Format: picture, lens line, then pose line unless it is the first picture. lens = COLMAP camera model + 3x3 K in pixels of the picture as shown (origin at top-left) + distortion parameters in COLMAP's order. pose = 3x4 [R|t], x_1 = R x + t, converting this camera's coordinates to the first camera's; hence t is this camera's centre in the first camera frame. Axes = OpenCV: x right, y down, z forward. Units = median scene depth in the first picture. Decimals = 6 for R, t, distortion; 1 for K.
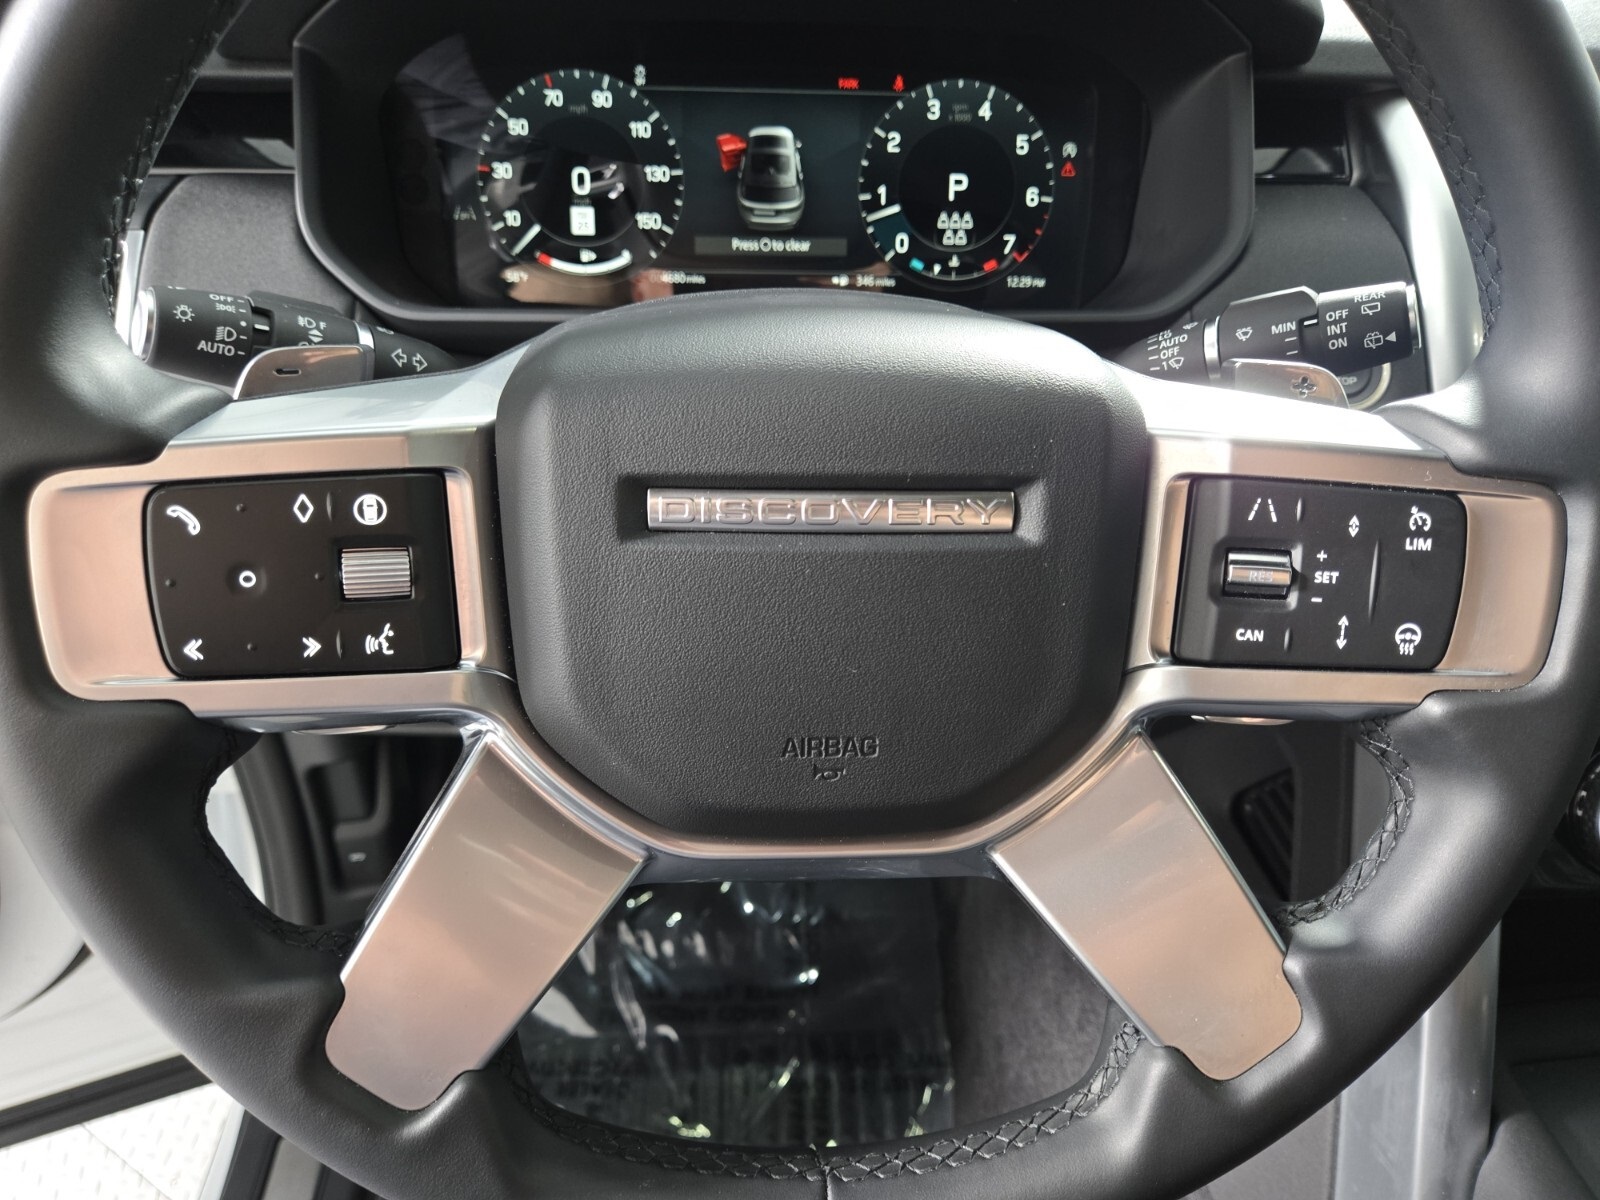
lens RADIAL K [[1107.9, 0, 810.6], [0, 1107.9, 605.8], [0, 0, 1]] dist [0.059004, -0.051081]
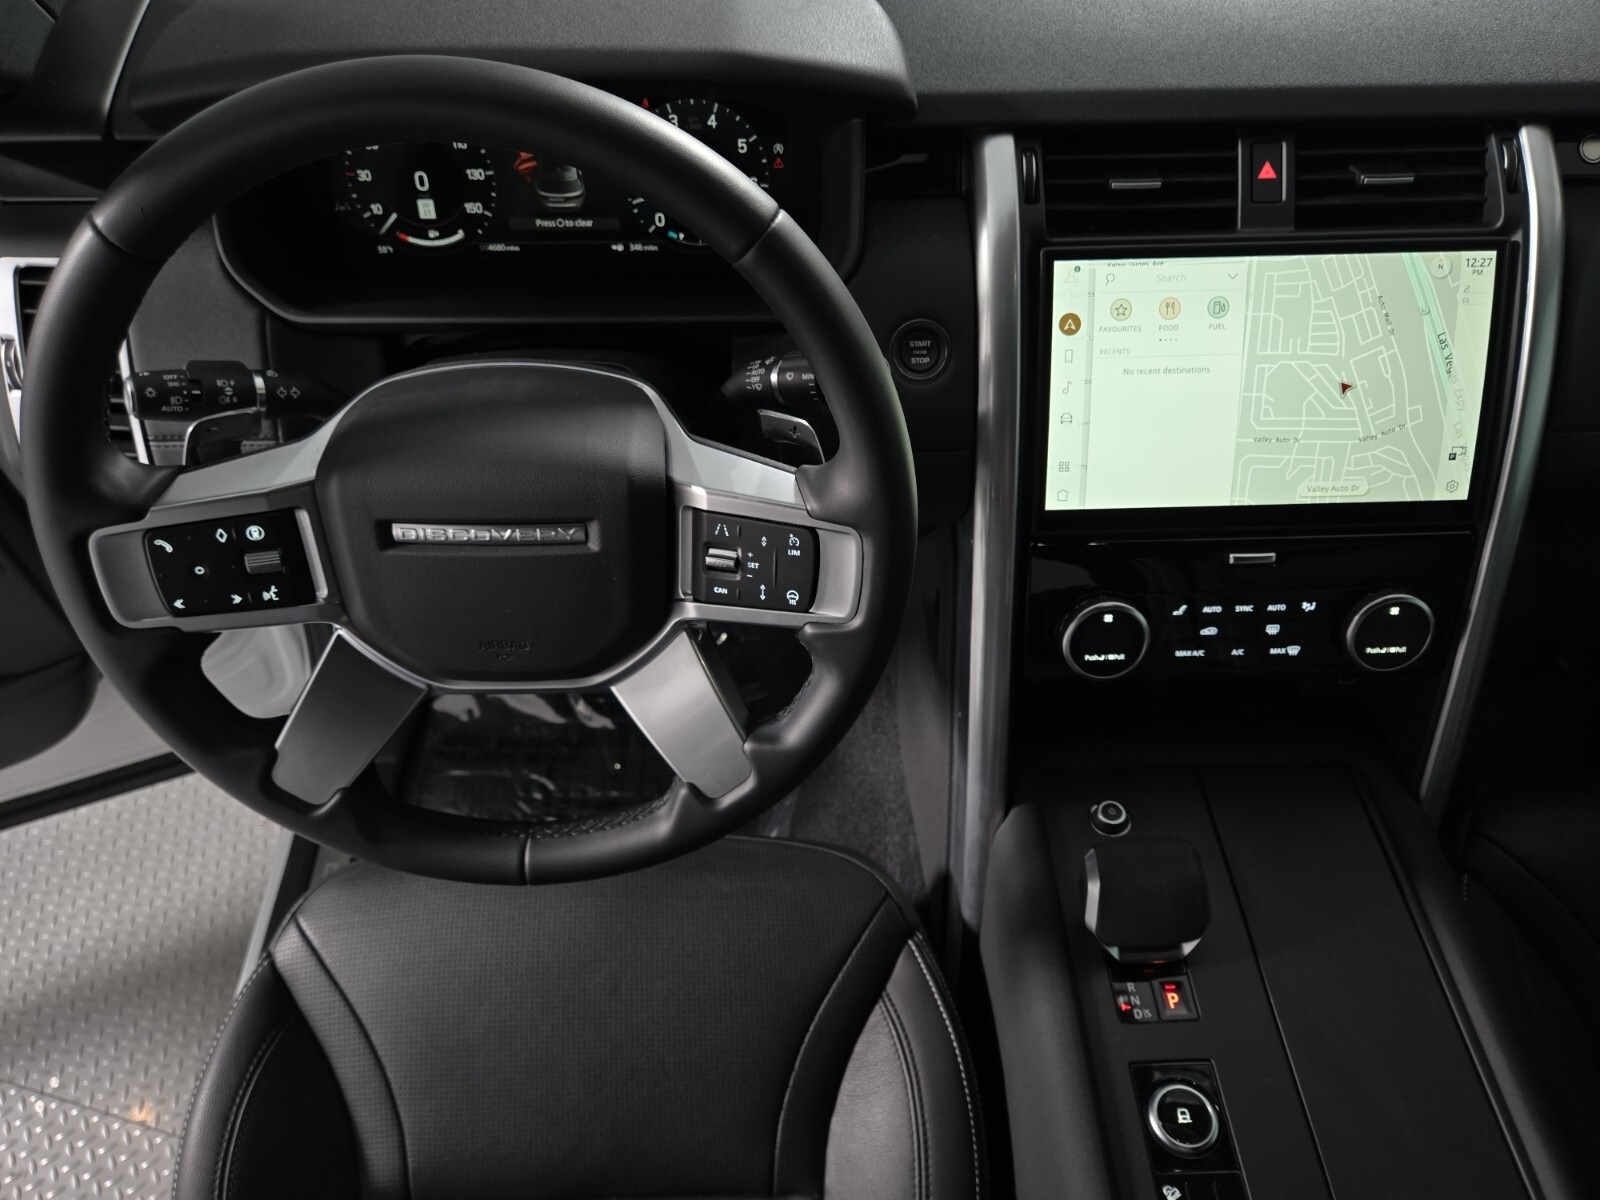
lens RADIAL K [[1107.9, 0, 810.6], [0, 1107.9, 605.8], [0, 0, 1]] dist [0.059004, -0.051081]
pose [[0.998082, 0.020033, -0.058571, 0.587084], [-0.001797, 0.955167, 0.296062, -0.456653], [0.061876, -0.295389, 0.953371, -0.724979]]
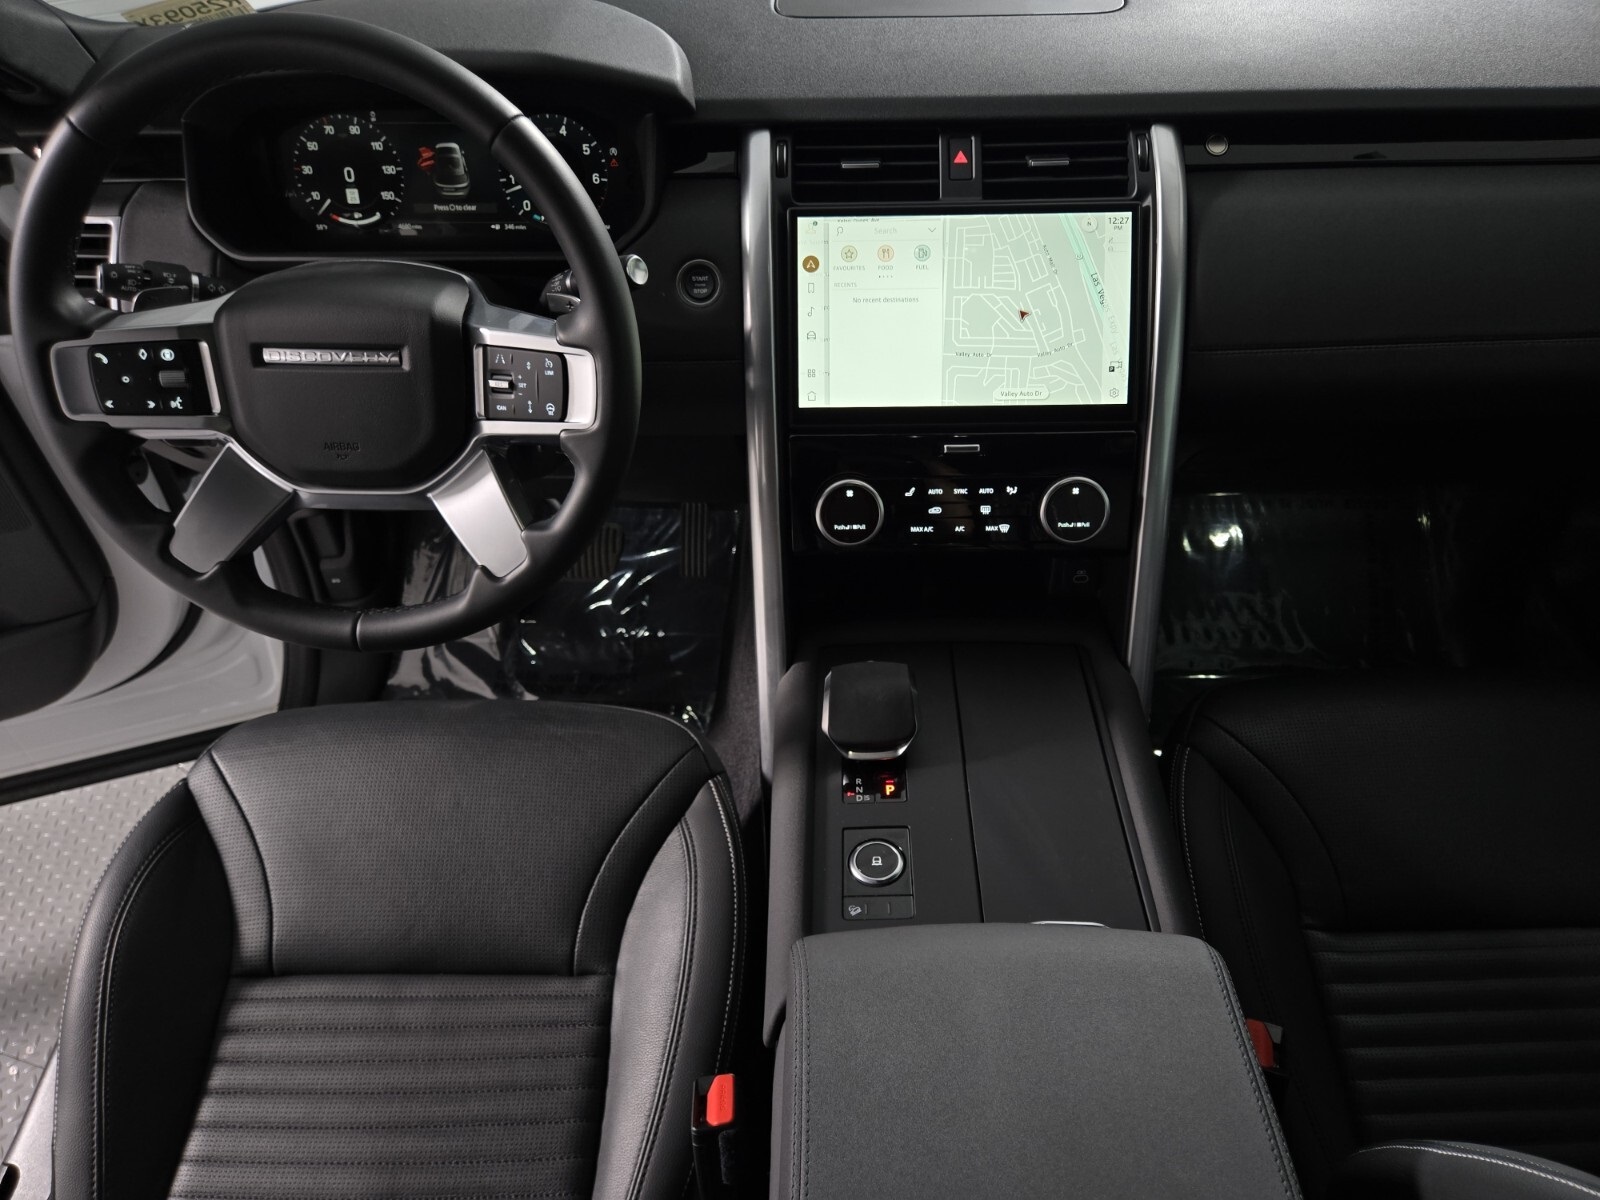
lens RADIAL K [[1108.8, 0, 824.3], [0, 1108.8, 617.9], [0, 0, 1]] dist [0.079428, -0.064050]
pose [[0.993648, 0.027037, -0.109237, 1.285001], [-0.010645, 0.988939, 0.147937, 0.104509], [0.112029, -0.145835, 0.982946, -1.391282]]
